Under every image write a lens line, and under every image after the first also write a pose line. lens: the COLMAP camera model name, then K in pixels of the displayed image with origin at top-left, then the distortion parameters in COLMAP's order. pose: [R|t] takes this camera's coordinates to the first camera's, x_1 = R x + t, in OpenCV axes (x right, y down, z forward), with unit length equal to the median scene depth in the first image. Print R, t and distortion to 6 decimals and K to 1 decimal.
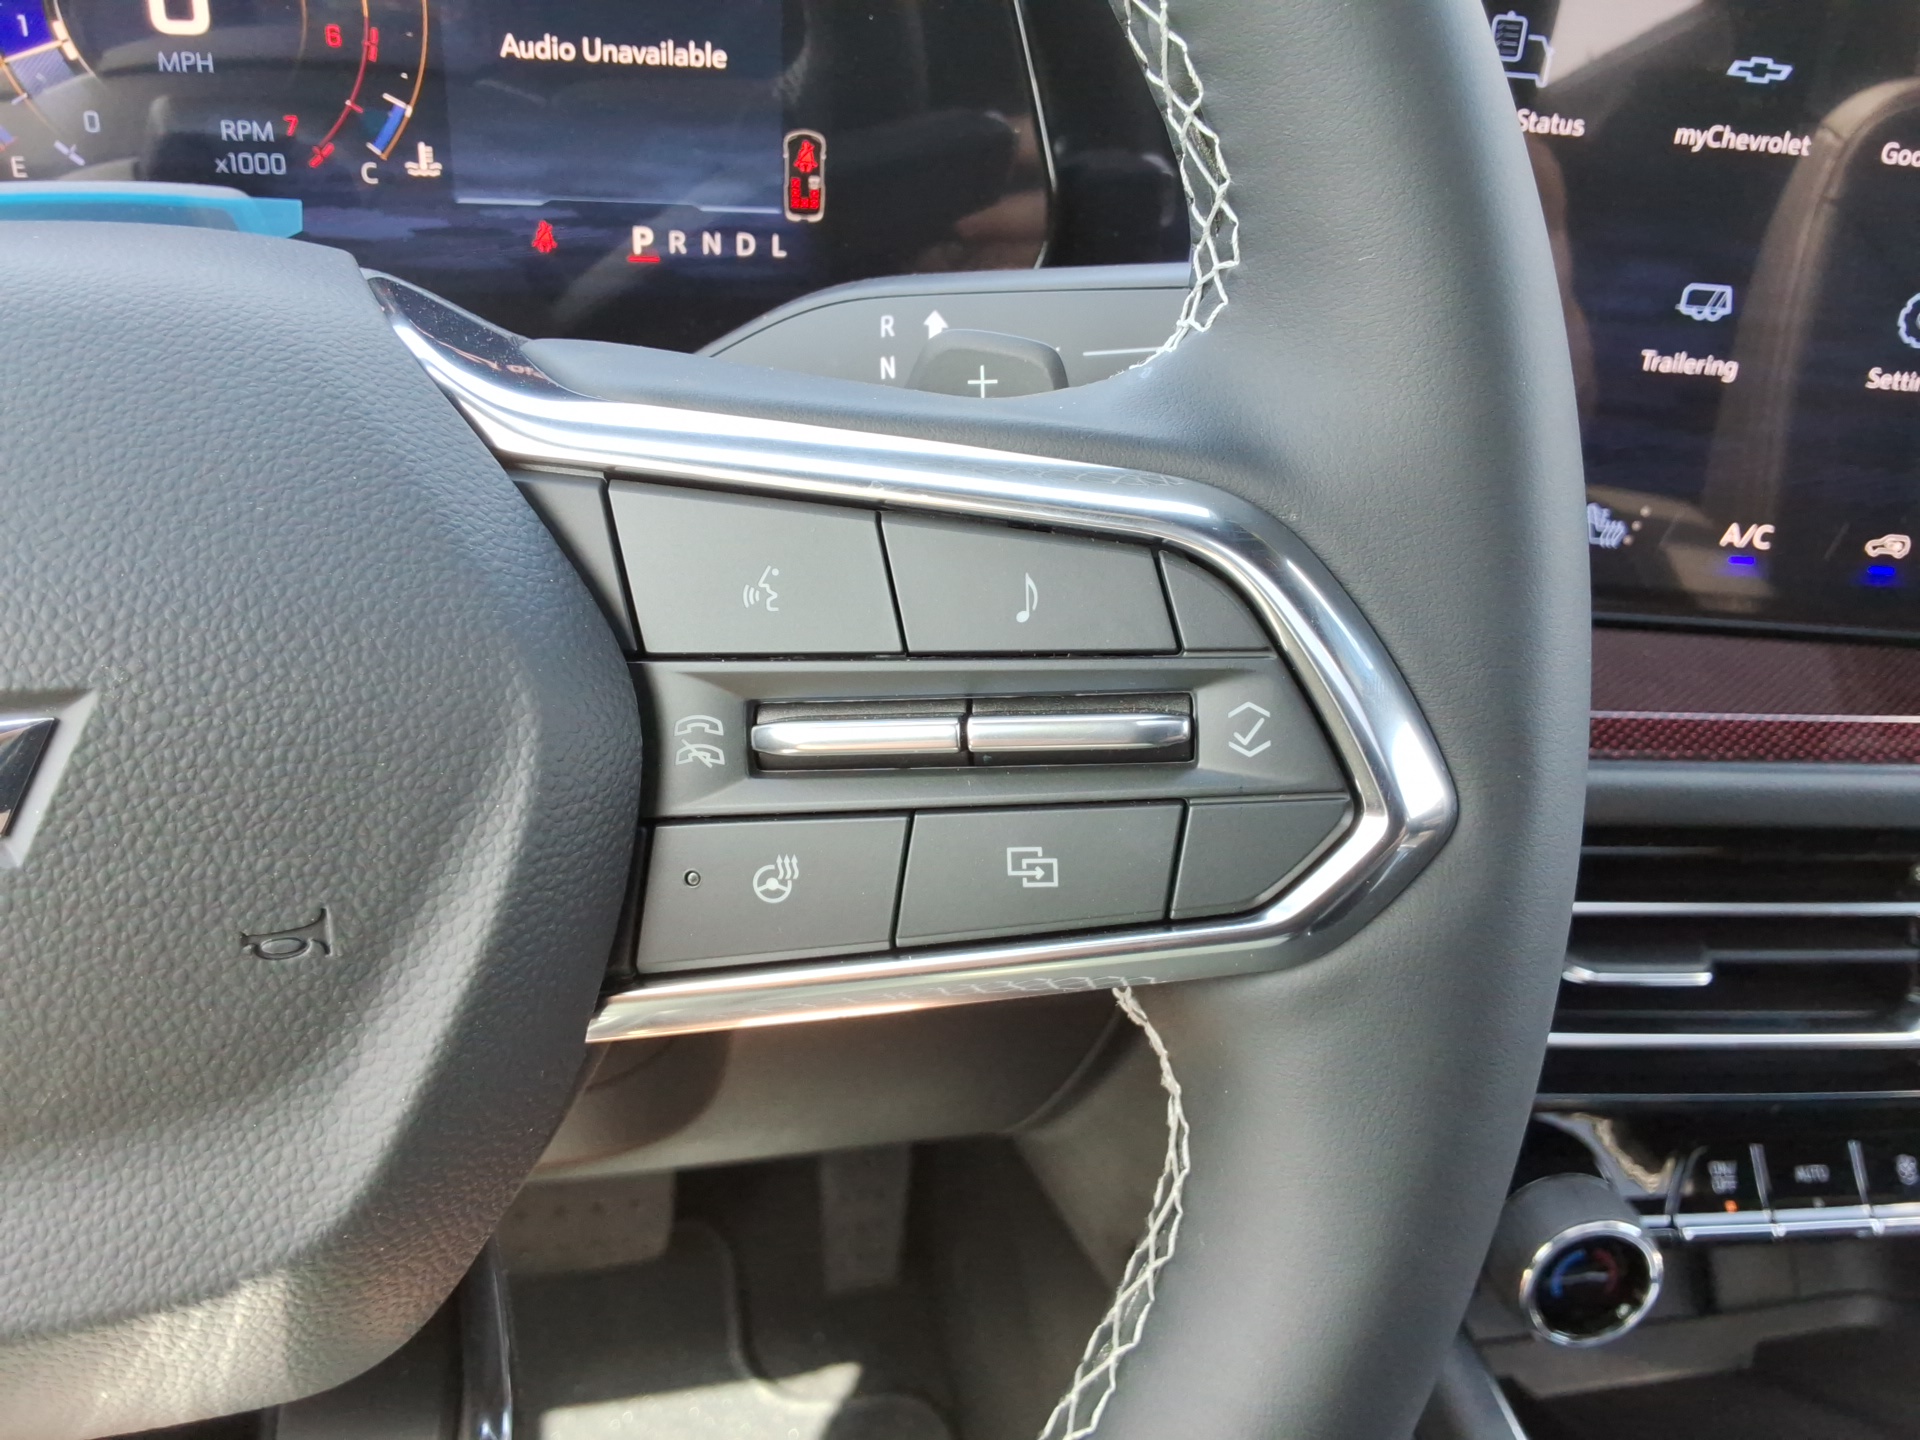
lens RADIAL K [[1528.4, 0, 970.1], [0, 1528.4, 708.4], [0, 0, 1]] dist [0.107571, -0.159742]
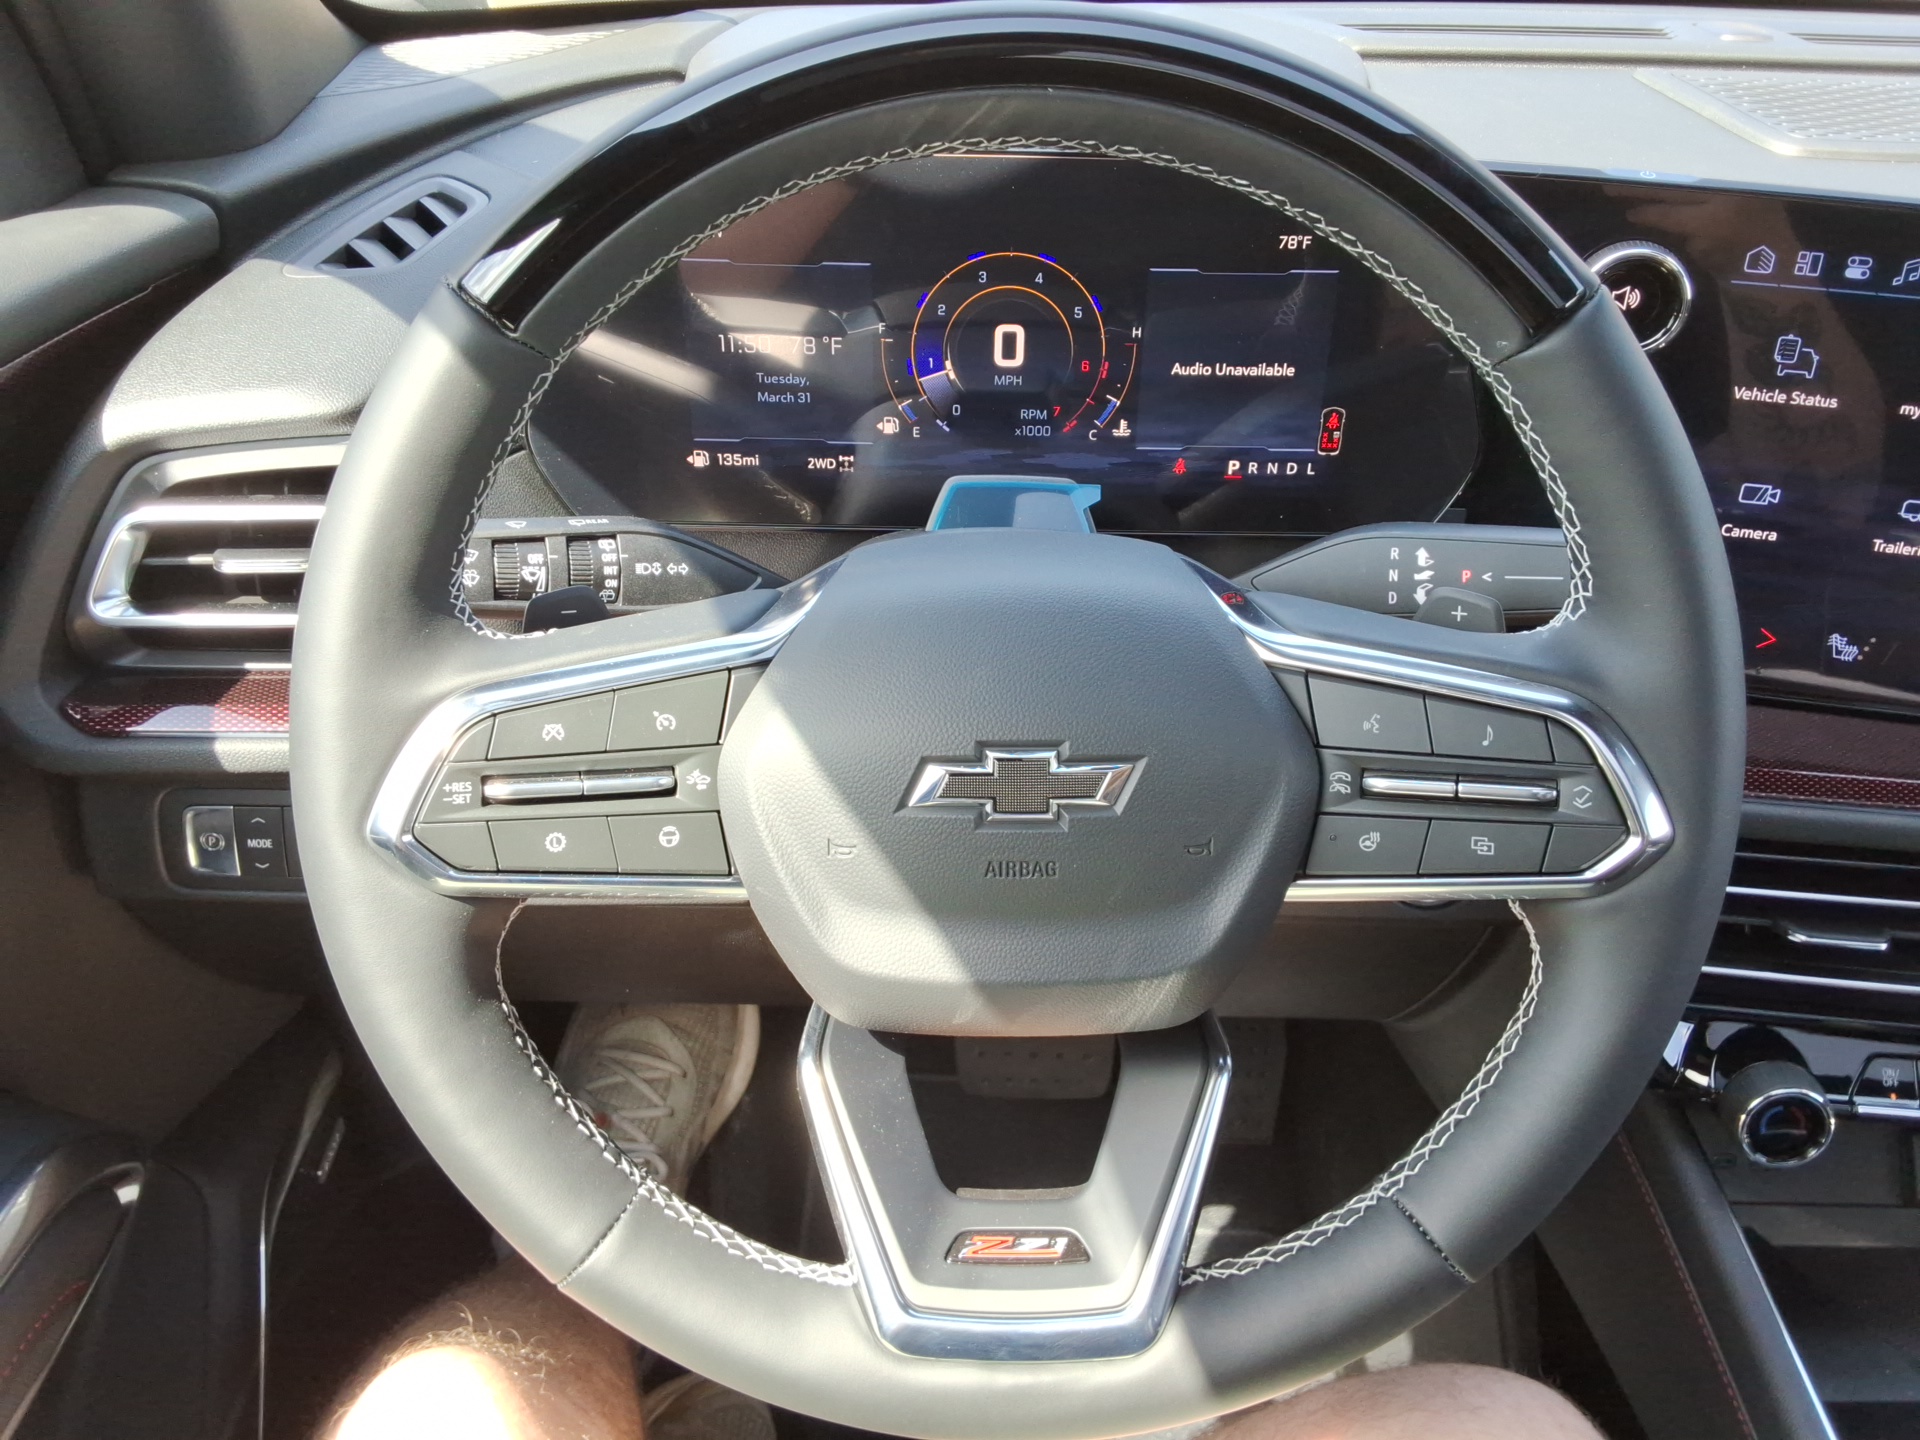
lens RADIAL K [[1517.5, 0, 980.9], [0, 1517.5, 702.5], [0, 0, 1]] dist [0.131021, -0.201640]
pose [[0.978624, 0.062865, -0.195815, -0.245223], [-0.056964, 0.997740, 0.035630, -0.146744], [0.197613, -0.023714, 0.979993, -1.371208]]
